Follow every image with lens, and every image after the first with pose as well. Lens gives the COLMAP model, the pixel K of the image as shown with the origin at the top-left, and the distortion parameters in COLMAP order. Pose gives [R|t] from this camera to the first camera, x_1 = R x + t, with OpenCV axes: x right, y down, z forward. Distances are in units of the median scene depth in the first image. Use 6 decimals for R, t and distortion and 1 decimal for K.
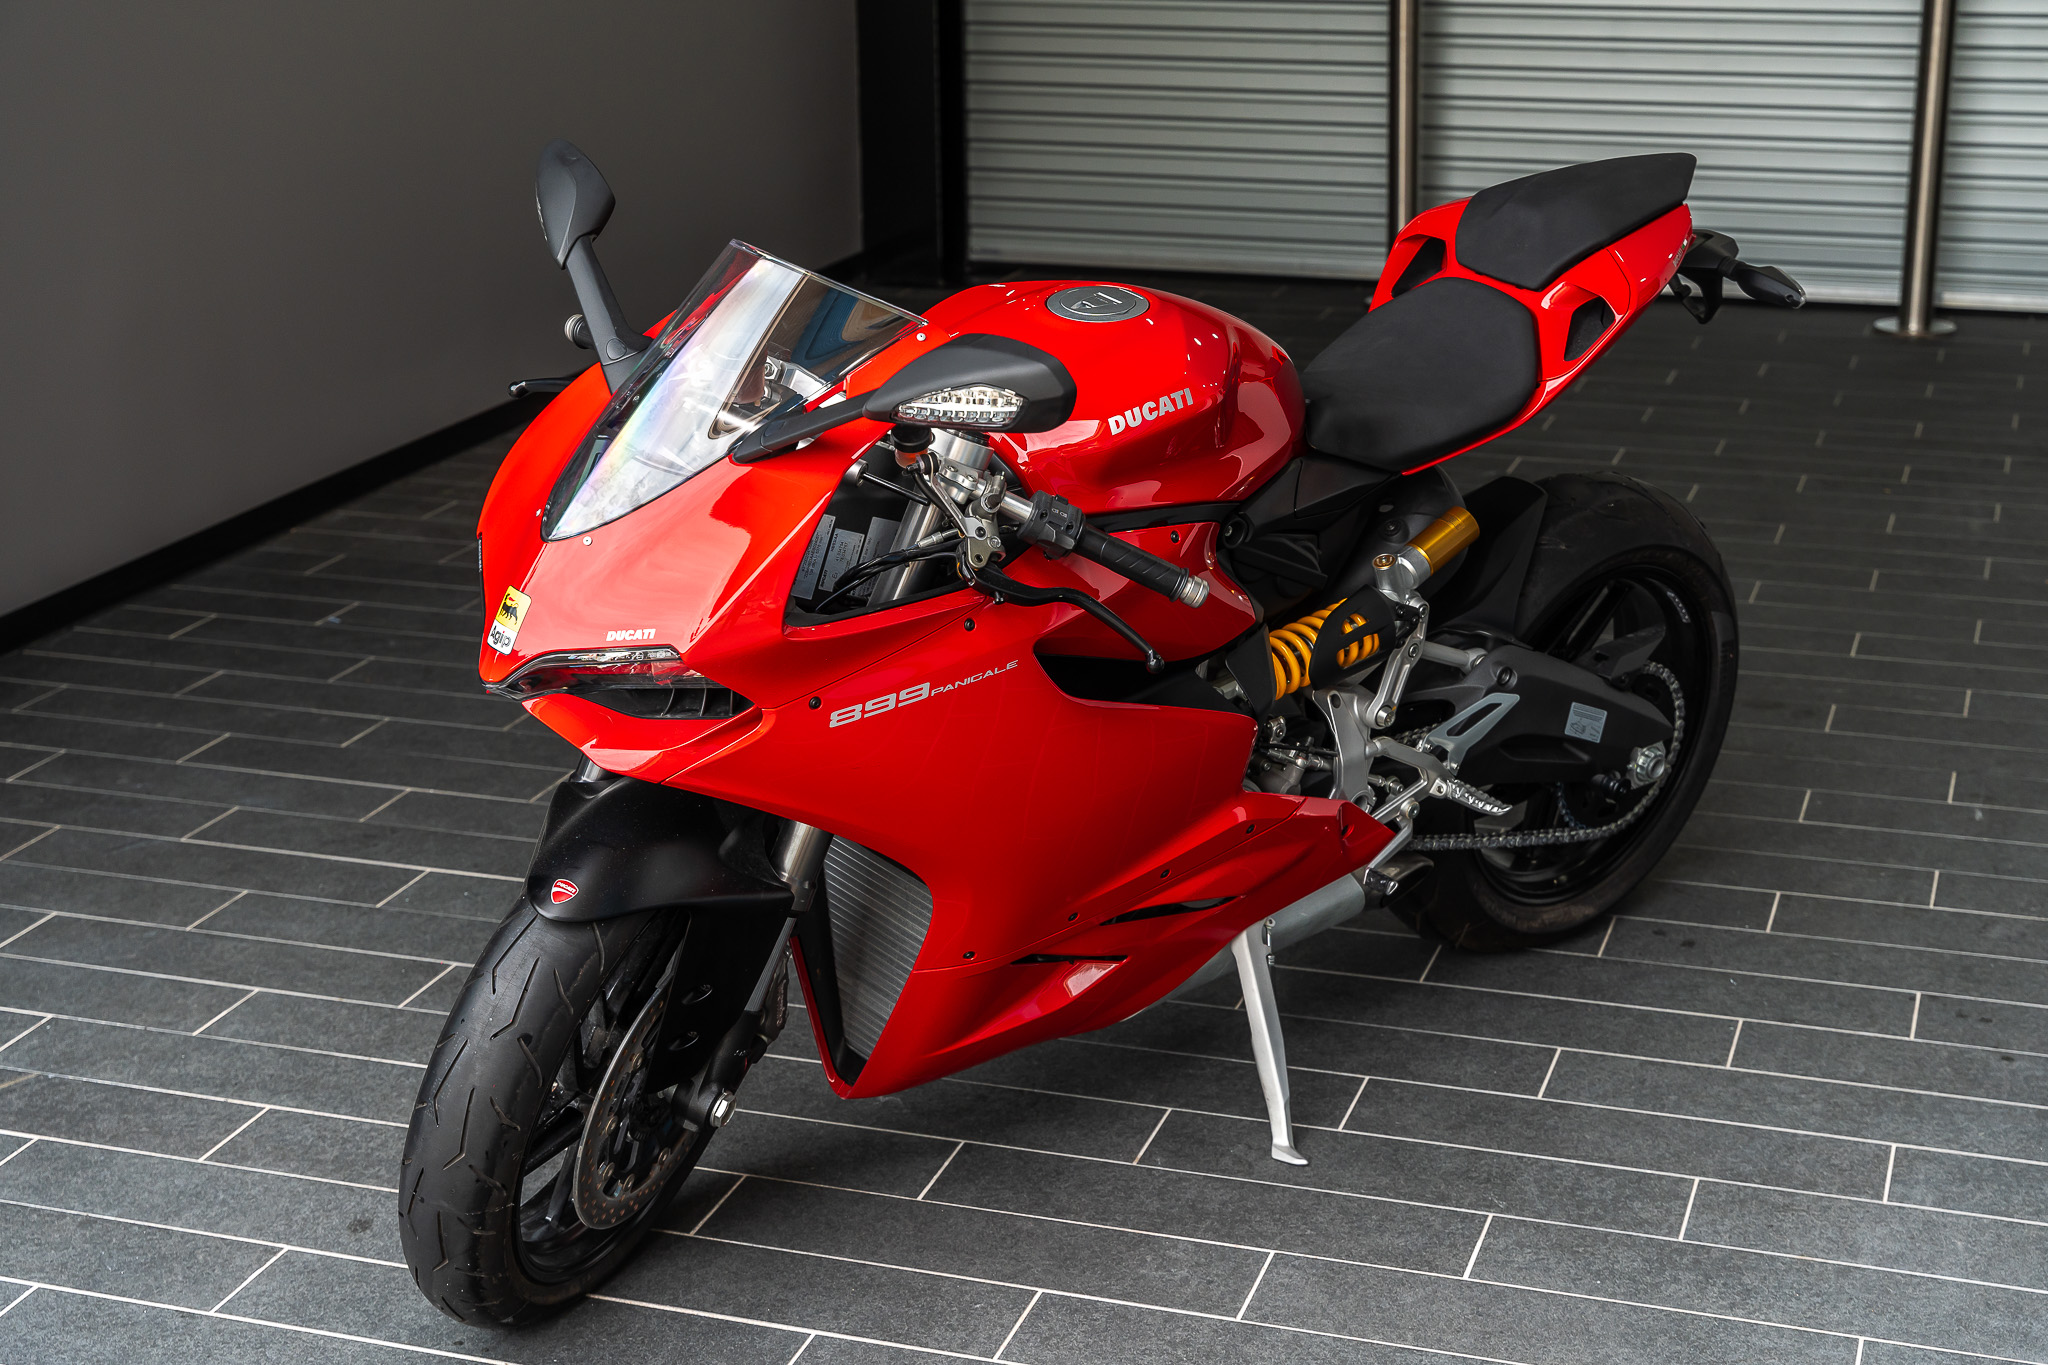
lens RADIAL K [[3112.0, 0, 1024.0], [0, 3112.0, 682.5], [0, 0, 1]] dist [0.026033, 0.001422]
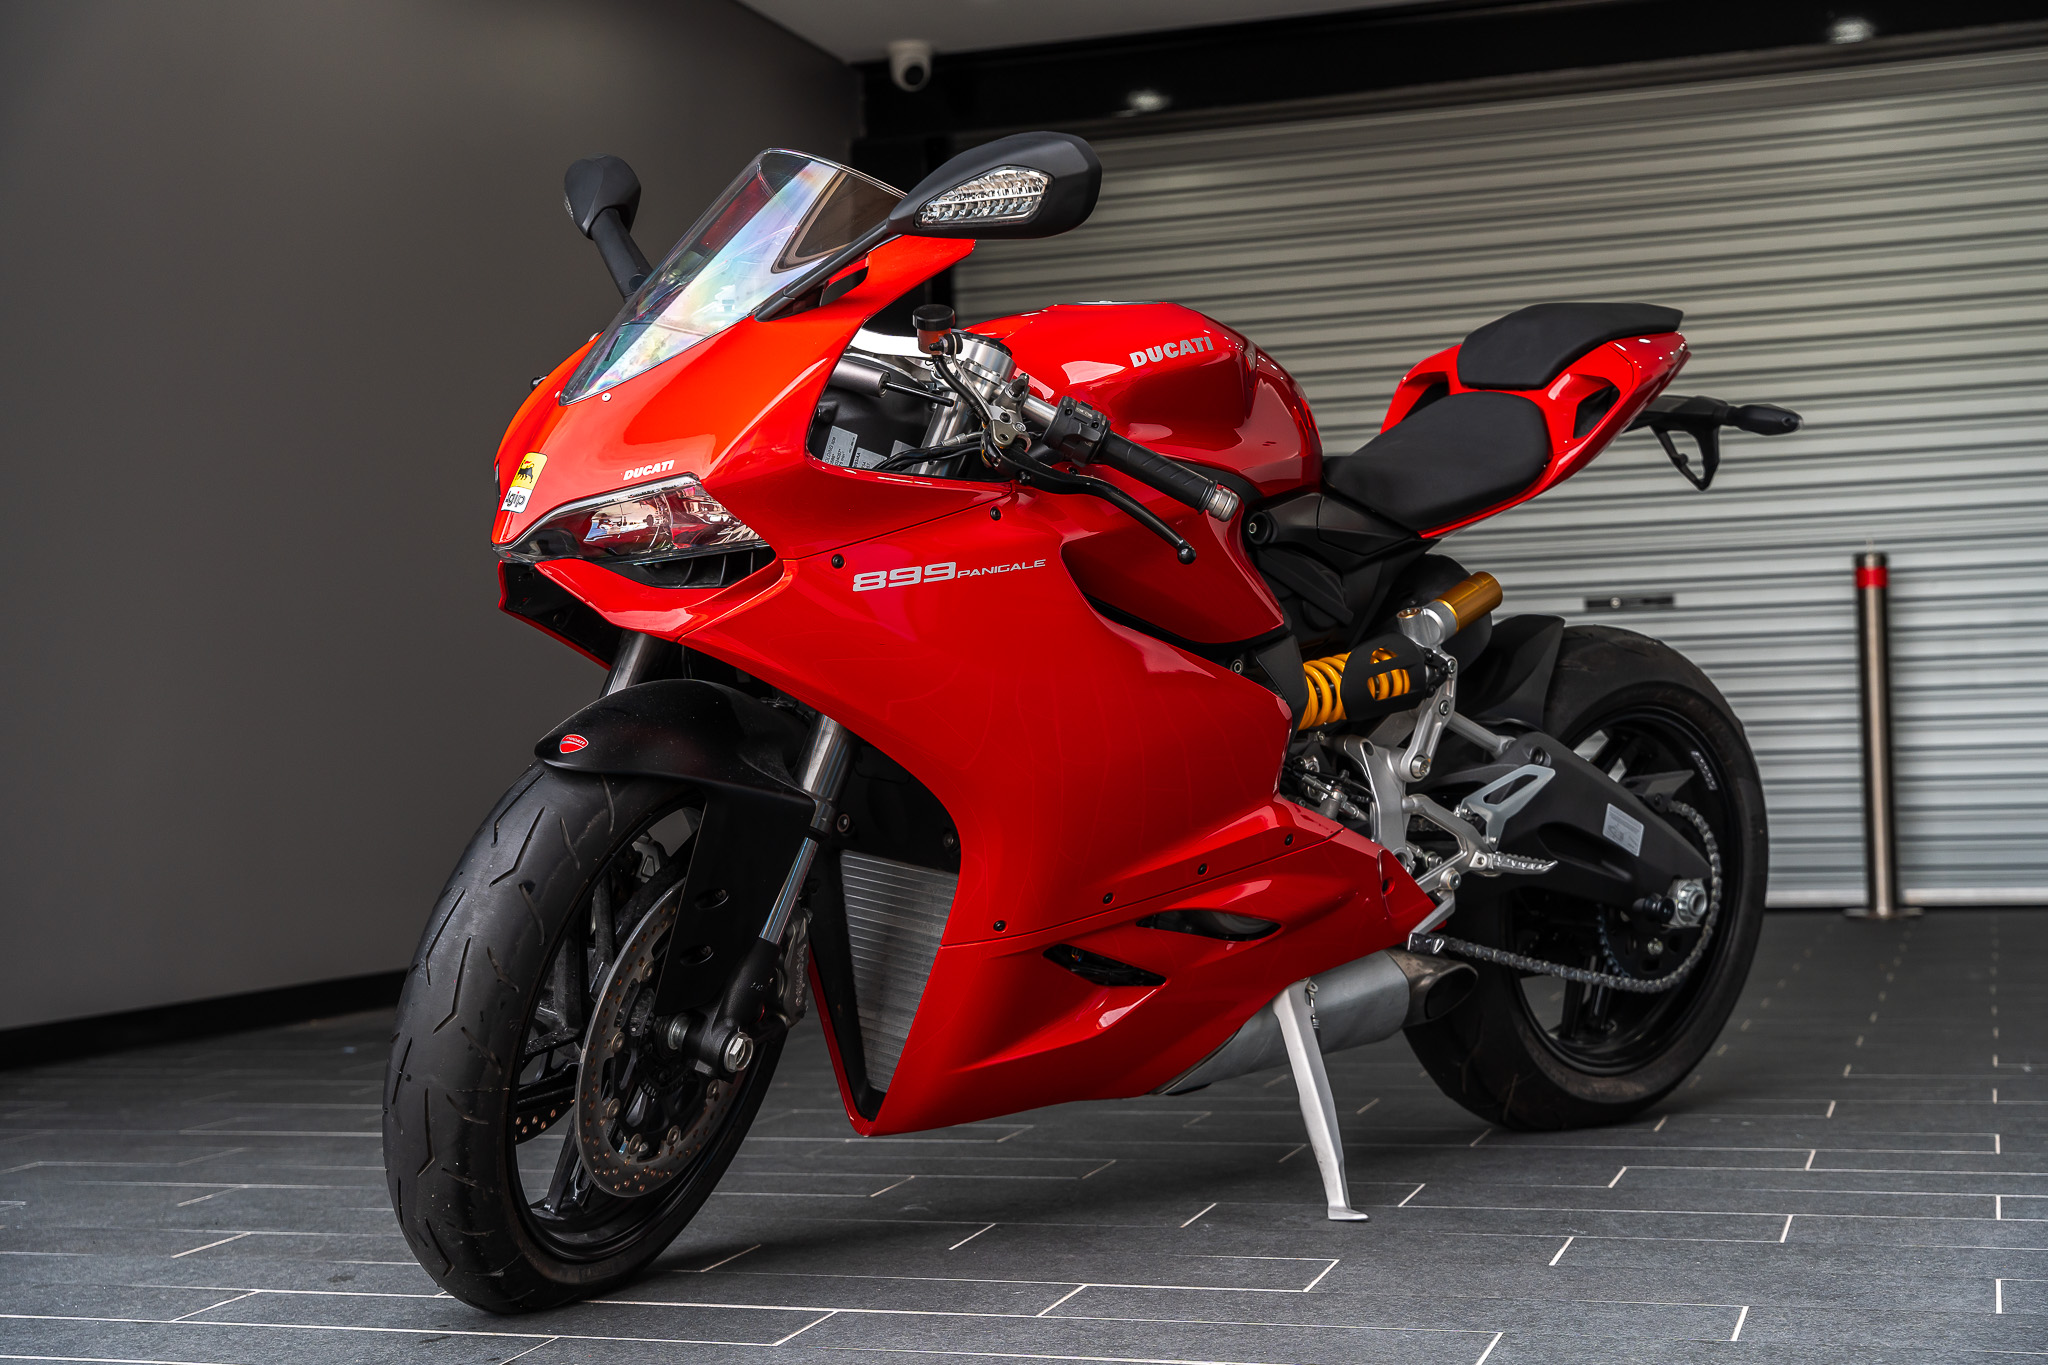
lens RADIAL K [[2909.7, 0, 1015.3], [0, 2909.7, 708.2], [0, 0, 1]] dist [0.018663, -0.026488]
pose [[0.999779, -0.020759, 0.003234, -0.013290], [0.020734, 0.950111, -0.311222, 0.276813], [0.003387, 0.311220, 0.950332, 0.129609]]
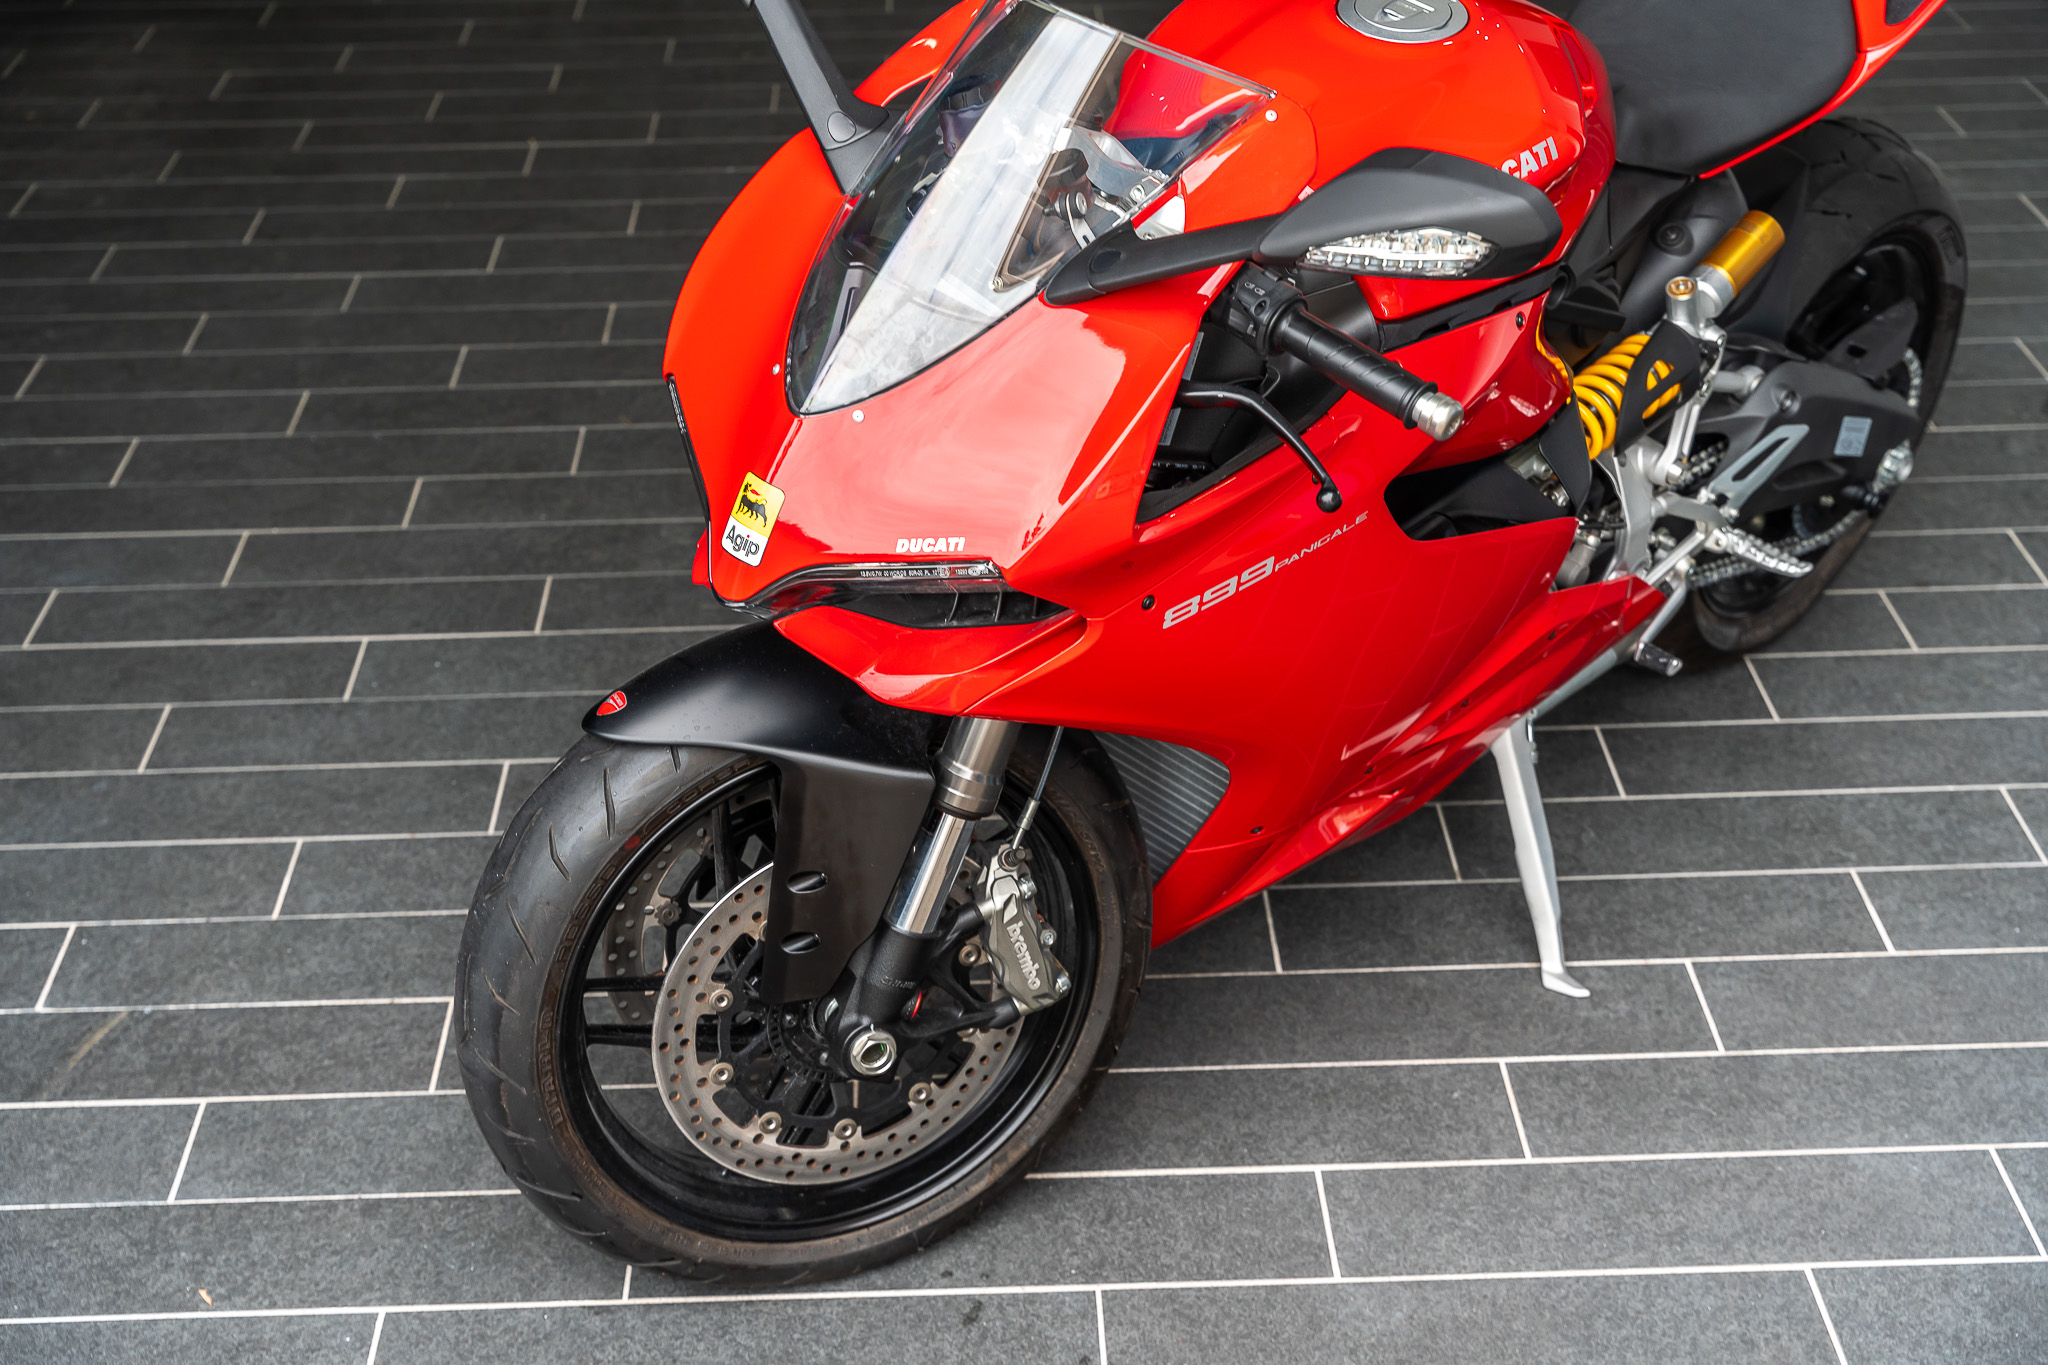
lens RADIAL K [[3012.2, 0, 1024.0], [0, 3012.2, 682.5], [0, 0, 1]] dist [0.031294, 0.028838]
pose [[0.992513, -0.054283, 0.109417, -0.151122], [0.030074, 0.976844, 0.211830, -0.111853], [-0.118382, -0.206953, 0.971162, 0.223654]]
